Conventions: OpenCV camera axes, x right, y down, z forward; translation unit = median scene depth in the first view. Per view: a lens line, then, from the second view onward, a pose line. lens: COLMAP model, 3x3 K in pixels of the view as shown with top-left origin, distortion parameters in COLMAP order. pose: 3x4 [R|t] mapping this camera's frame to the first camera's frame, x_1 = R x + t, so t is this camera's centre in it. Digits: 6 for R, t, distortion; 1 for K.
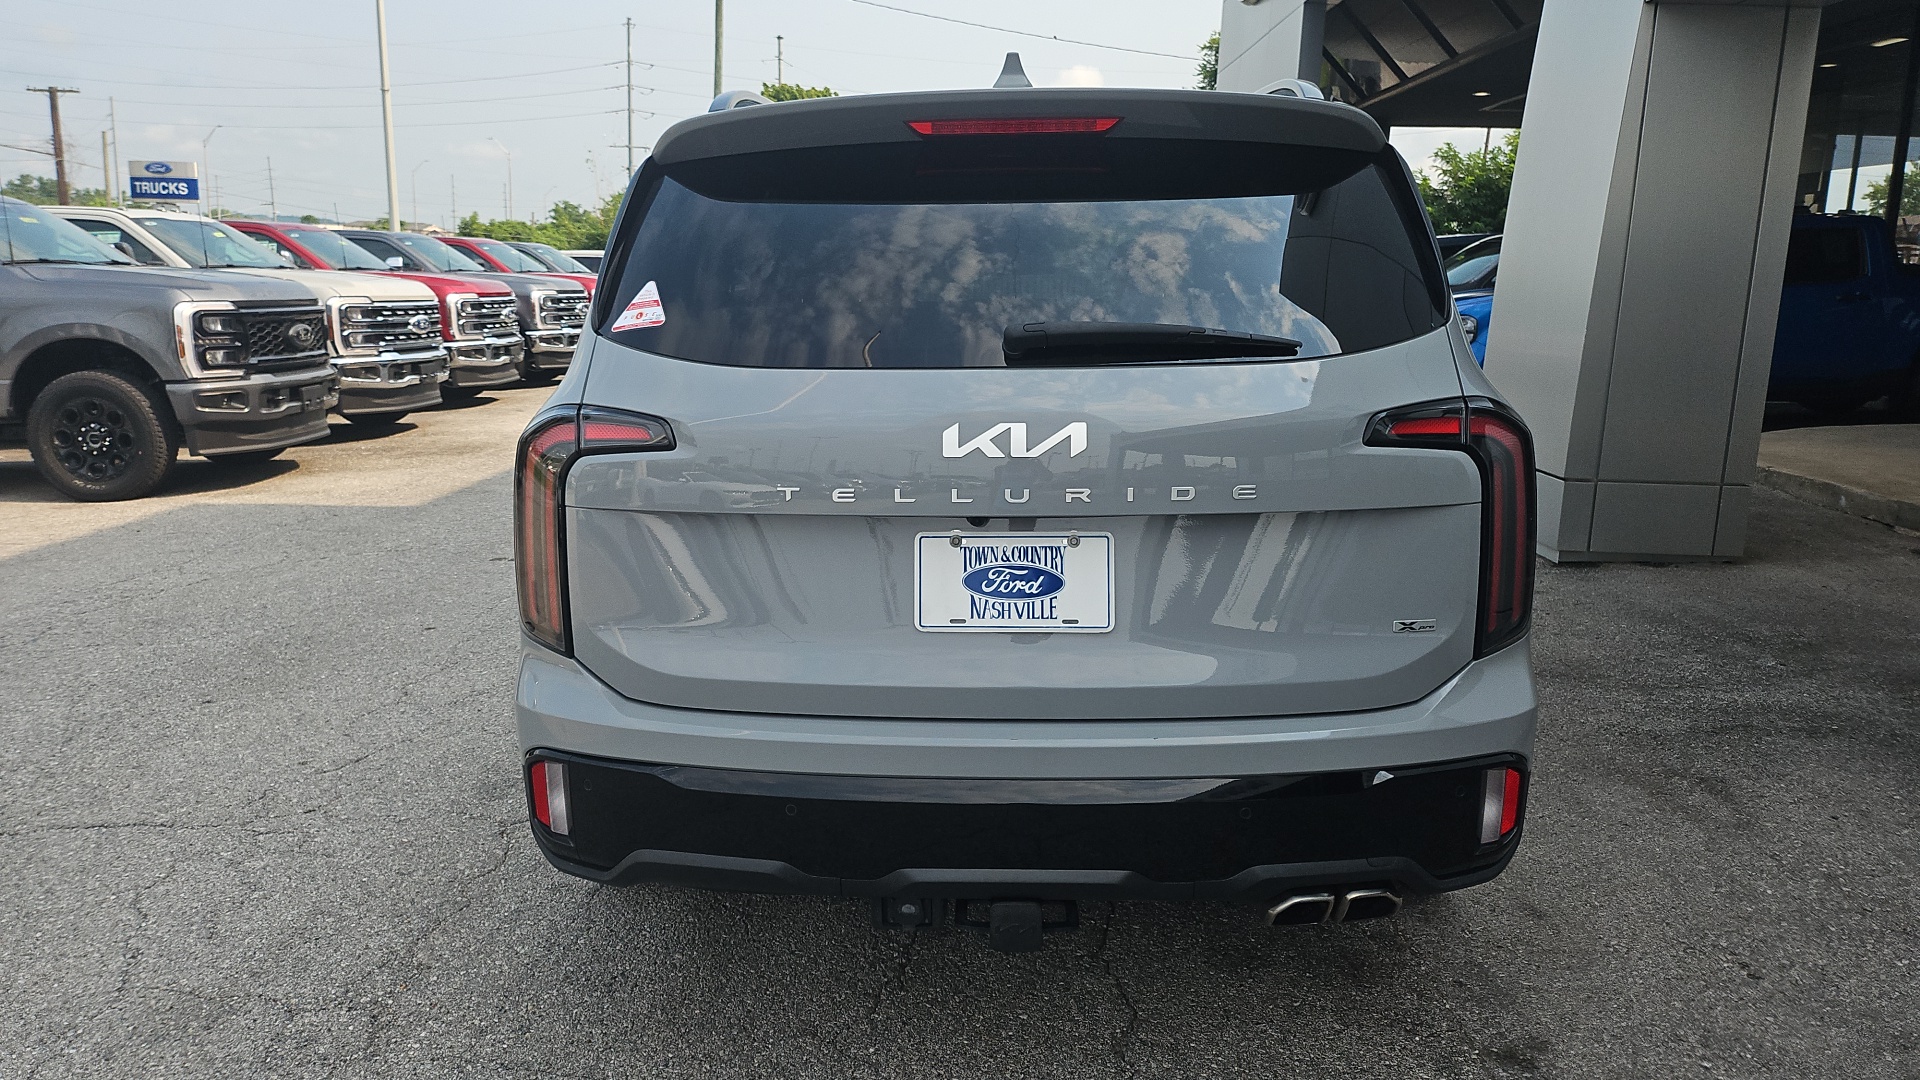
lens RADIAL K [[1355.9, 0, 953.6], [0, 1355.9, 565.2], [0, 0, 1]] dist [0.046024, 0.044142]
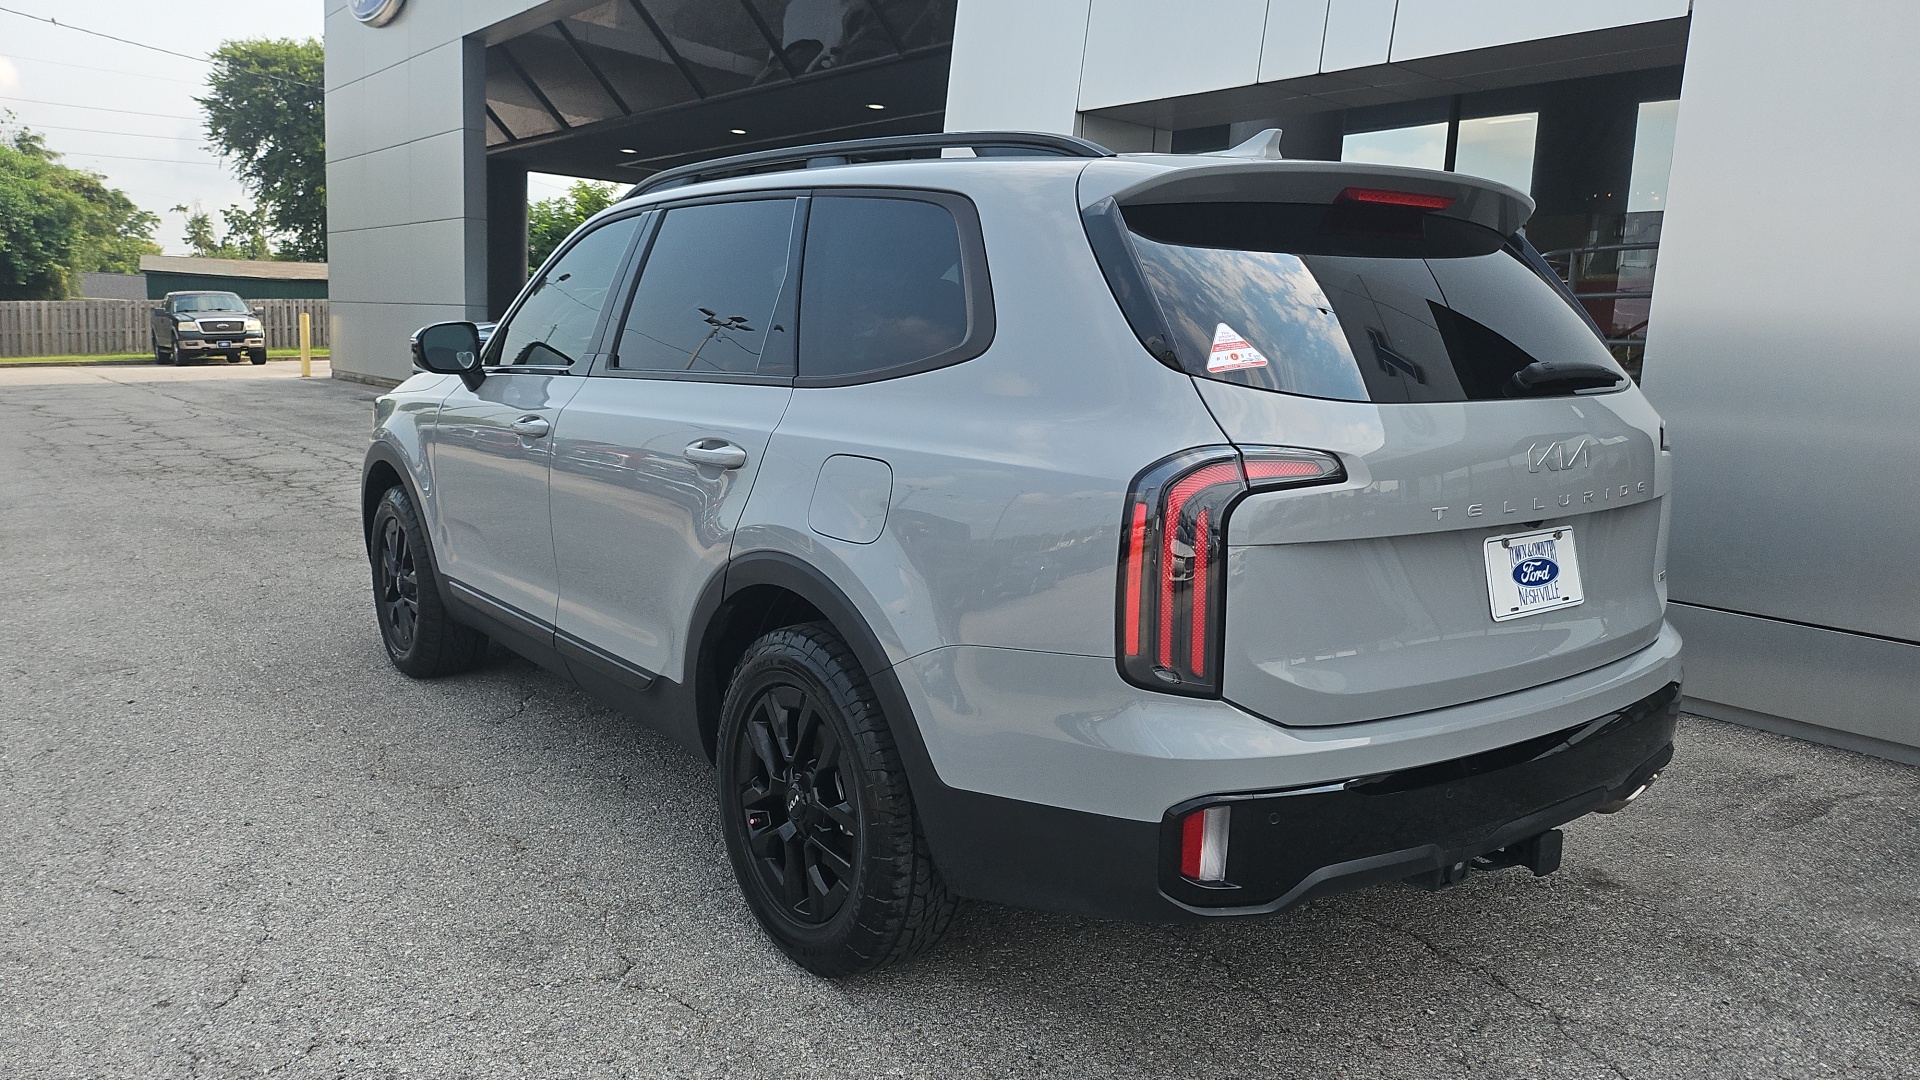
lens RADIAL K [[1370.6, 0, 984.7], [0, 1370.6, 547.1], [0, 0, 1]] dist [0.065550, -0.054967]
pose [[0.761664, -0.086622, 0.642157, -1.117347], [0.115280, 0.993329, -0.002742, -0.062983], [-0.637636, 0.076117, 0.766568, 0.356368]]
